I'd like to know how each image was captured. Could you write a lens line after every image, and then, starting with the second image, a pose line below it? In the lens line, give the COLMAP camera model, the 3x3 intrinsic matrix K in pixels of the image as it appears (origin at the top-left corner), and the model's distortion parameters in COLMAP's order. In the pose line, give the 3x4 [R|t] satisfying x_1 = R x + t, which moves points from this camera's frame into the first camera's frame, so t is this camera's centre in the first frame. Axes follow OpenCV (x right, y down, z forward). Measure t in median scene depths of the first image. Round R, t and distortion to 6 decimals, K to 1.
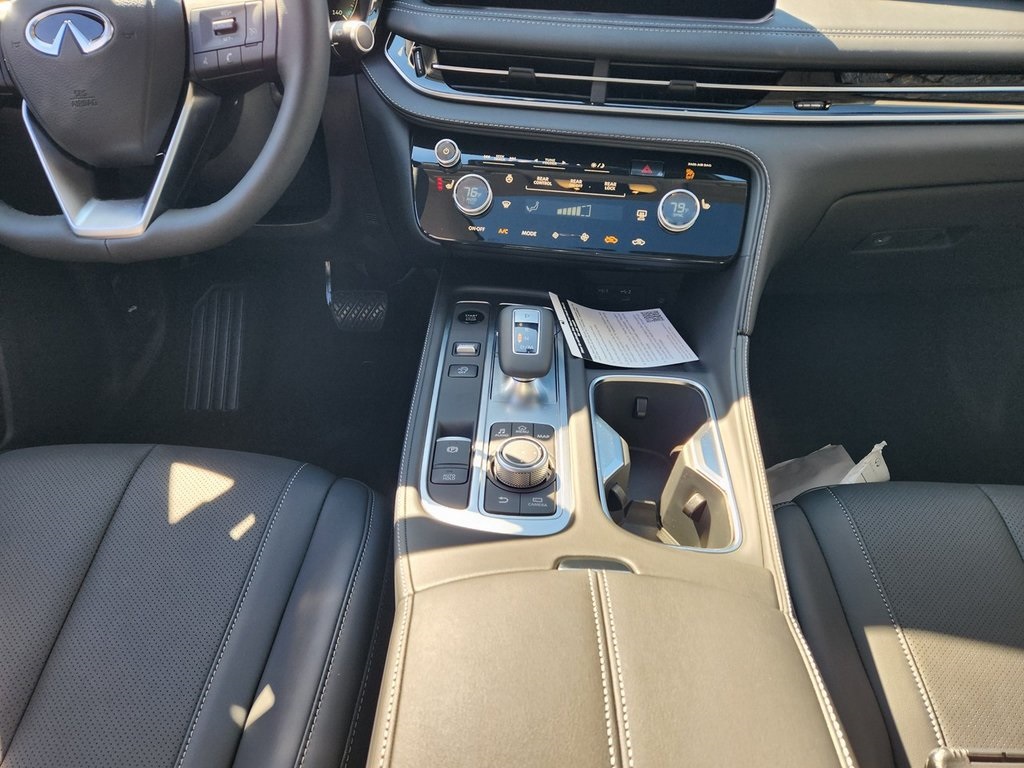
lens RADIAL K [[680.3, 0, 512.0], [0, 680.3, 384.0], [0, 0, 1]] dist [0.099824, -0.077641]
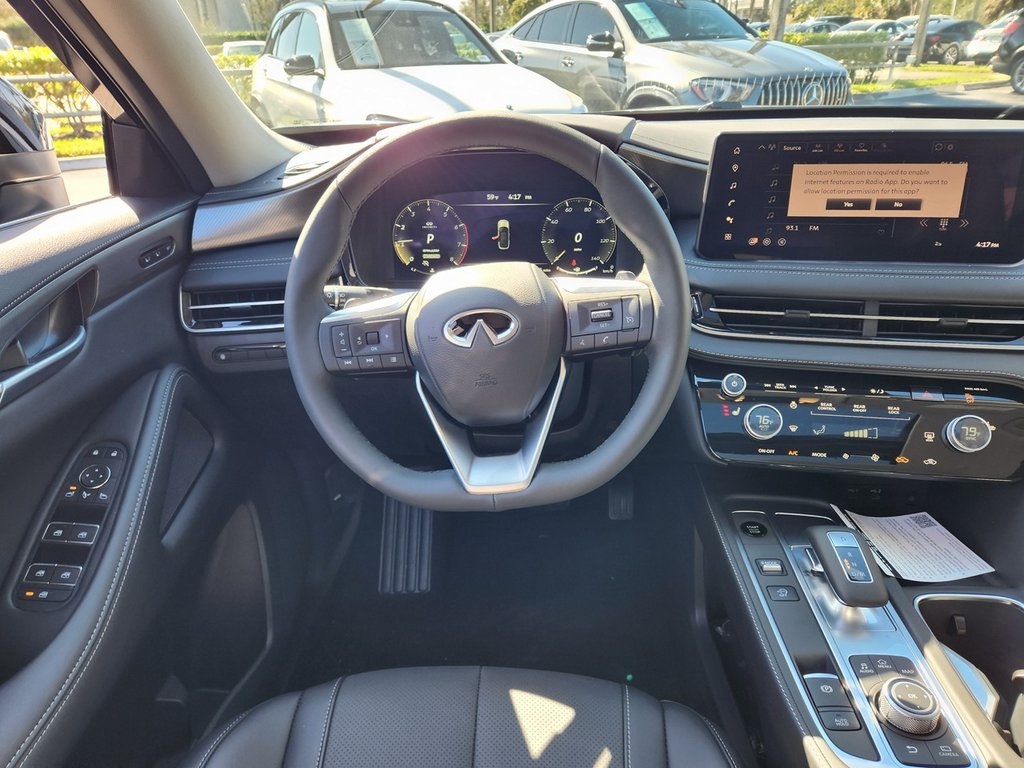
lens RADIAL K [[680.3, 0, 512.0], [0, 680.3, 384.0], [0, 0, 1]] dist [0.099824, -0.077641]
pose [[0.999077, -0.035923, -0.023545, -0.437674], [0.031440, 0.985125, -0.168936, -0.163635], [0.029263, 0.168040, 0.985346, -0.112033]]
